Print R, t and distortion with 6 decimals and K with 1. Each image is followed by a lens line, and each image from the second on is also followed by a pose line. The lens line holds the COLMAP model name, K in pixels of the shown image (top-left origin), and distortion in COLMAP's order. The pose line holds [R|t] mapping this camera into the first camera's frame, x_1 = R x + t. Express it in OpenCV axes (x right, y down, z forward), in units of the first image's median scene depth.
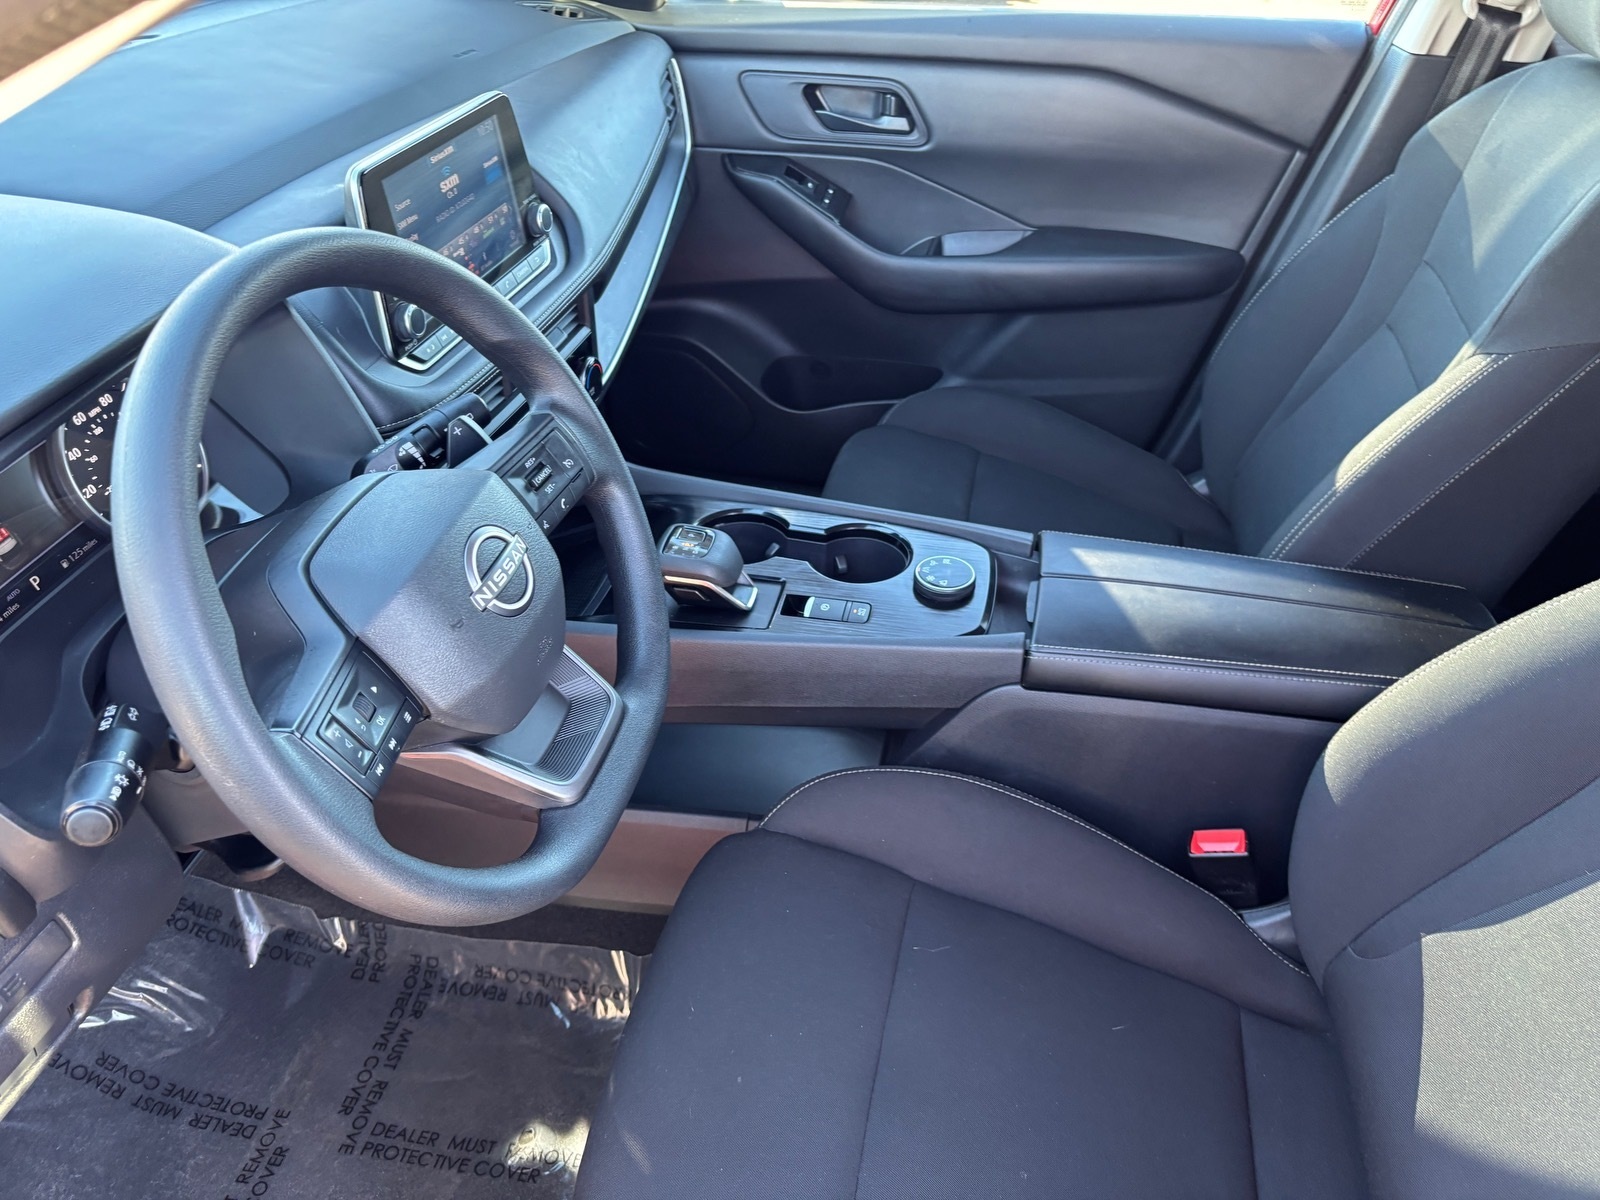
lens RADIAL K [[1221.8, 0, 808.2], [0, 1221.8, 582.9], [0, 0, 1]] dist [0.030455, -0.031210]
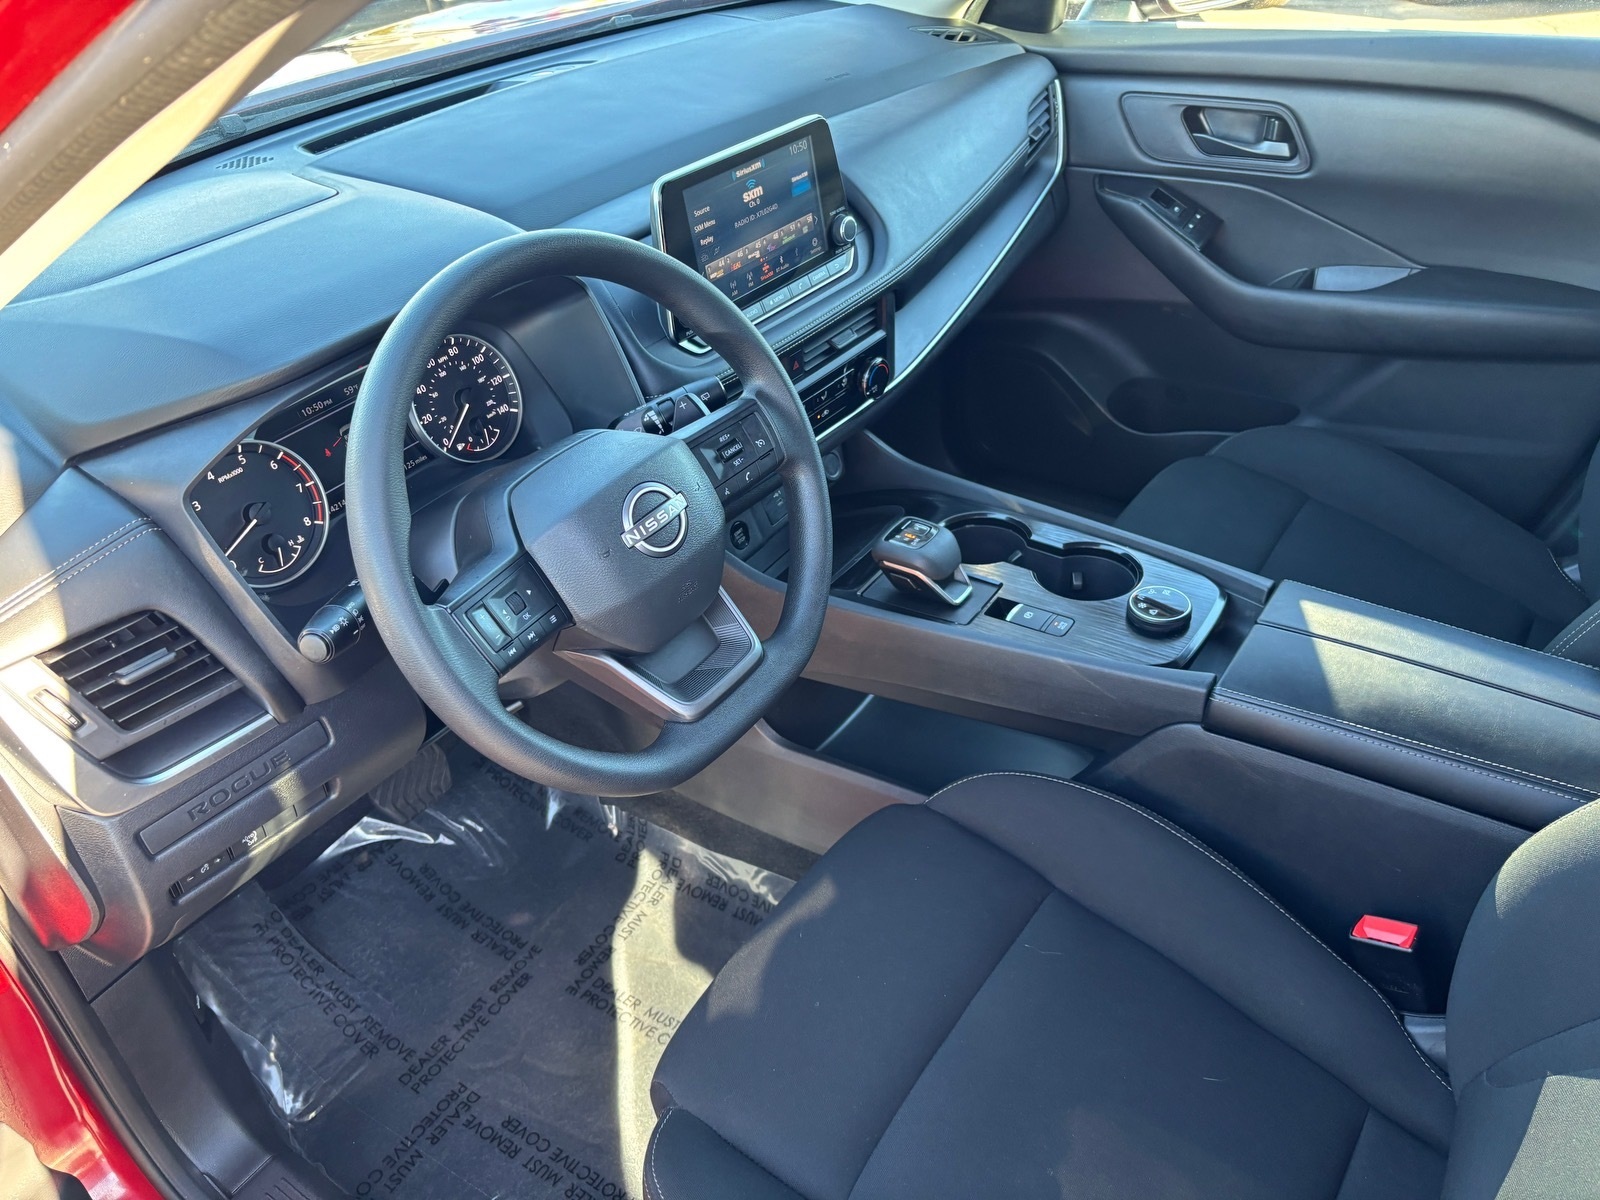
lens RADIAL K [[1221.8, 0, 787.0], [0, 1221.8, 600.3], [0, 0, 1]] dist [0.030455, -0.031210]
pose [[0.912831, 0.169876, -0.371325, 0.207430], [-0.166449, 0.985175, 0.041522, -0.001613], [0.372874, 0.023904, 0.927574, -0.047214]]
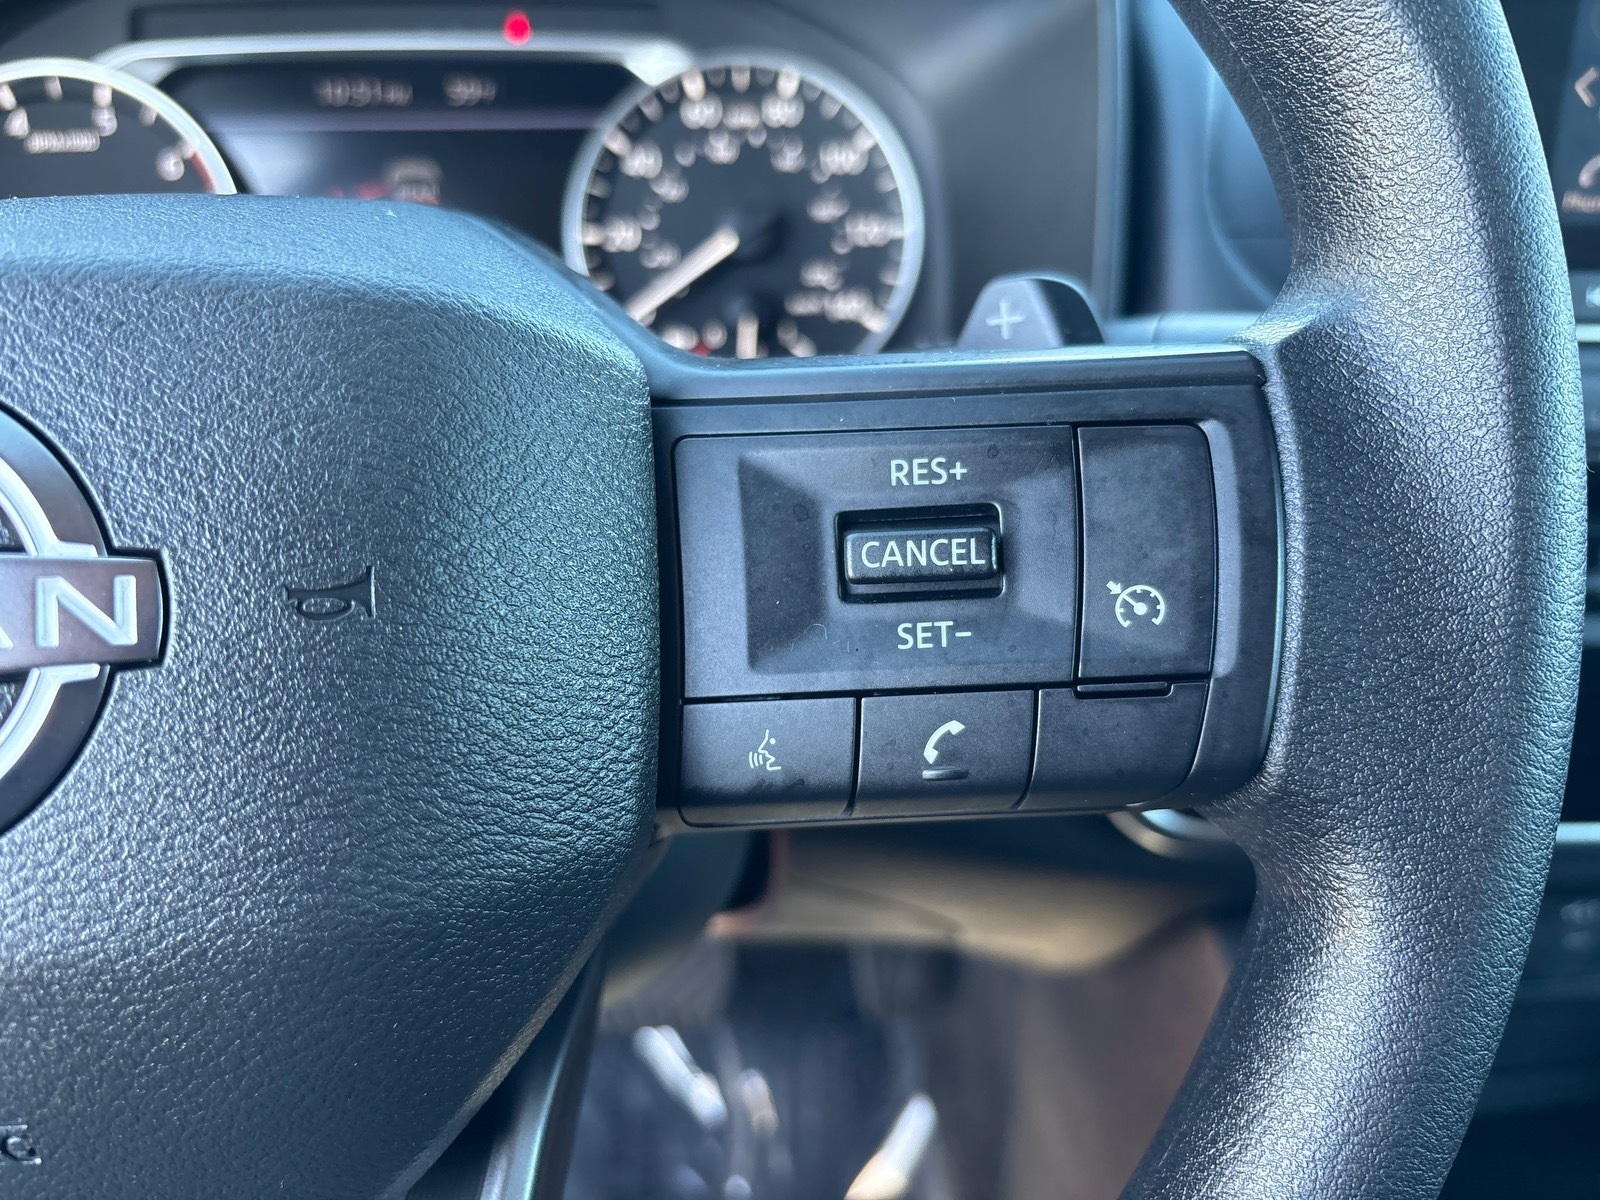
lens RADIAL K [[1257.7, 0, 787.2], [0, 1257.7, 610.5], [0, 0, 1]] dist [-0.007750, -0.025937]
pose [[0.274882, 0.438708, -0.855555, -0.040066], [-0.558767, 0.797032, 0.229172, -0.079340], [0.782444, 0.415061, 0.464225, 0.638330]]
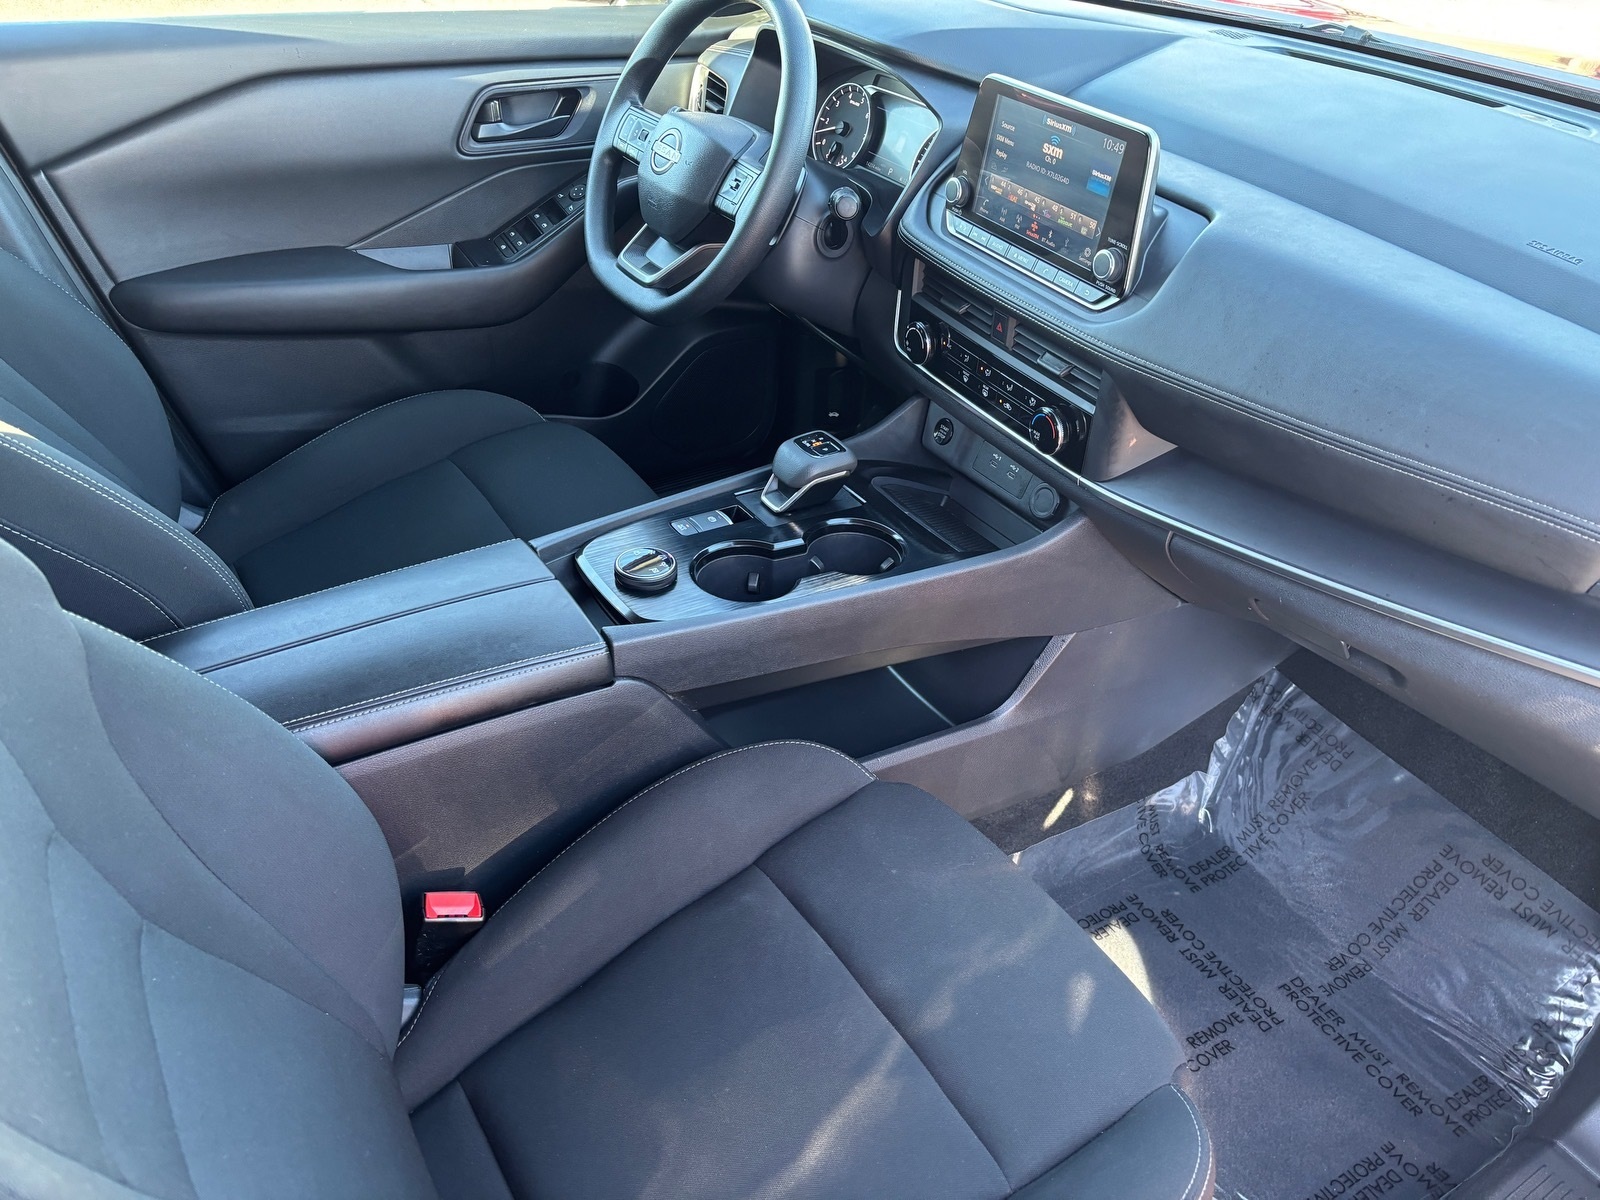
lens RADIAL K [[1221.8, 0, 817.8], [0, 1221.8, 599.1], [0, 0, 1]] dist [0.030455, -0.031210]
pose [[-0.717902, 0.349605, -0.601991, 0.628158], [-0.456852, 0.415882, 0.786339, -0.852390], [0.525265, 0.839535, -0.138845, 1.247650]]
